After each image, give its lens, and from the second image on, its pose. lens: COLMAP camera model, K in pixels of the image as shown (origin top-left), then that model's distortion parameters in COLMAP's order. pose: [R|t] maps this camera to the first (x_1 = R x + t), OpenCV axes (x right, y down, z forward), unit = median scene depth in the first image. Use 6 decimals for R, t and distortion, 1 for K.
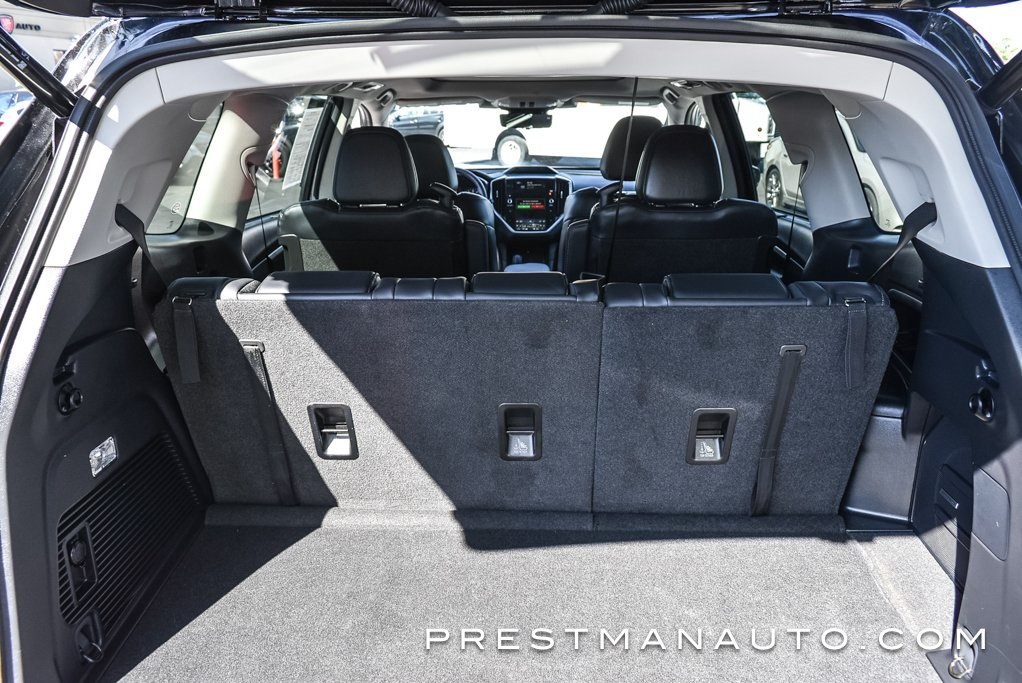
lens RADIAL K [[789.7, 0, 511.0], [0, 789.7, 341.5], [0, 0, 1]] dist [-0.010910, 0.002377]
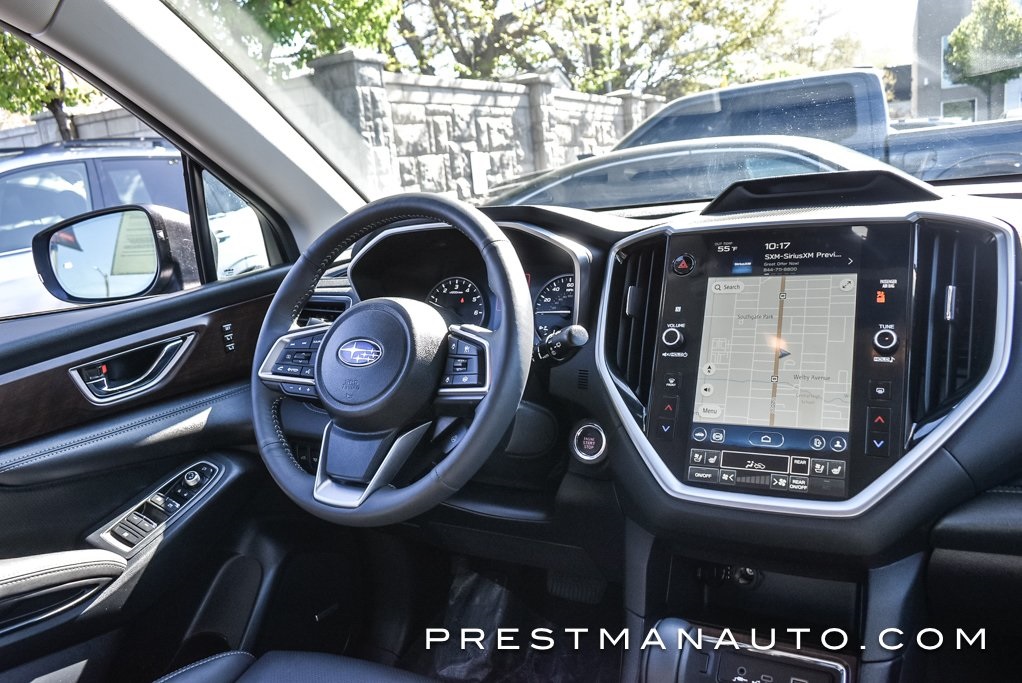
lens RADIAL K [[789.7, 0, 511.0], [0, 789.7, 341.5], [0, 0, 1]] dist [-0.010910, 0.002377]
pose [[0.884759, 0.016570, -0.465754, 0.059486], [-0.042491, 0.998074, -0.045208, -0.162791], [0.464108, 0.059788, 0.883759, 0.780289]]
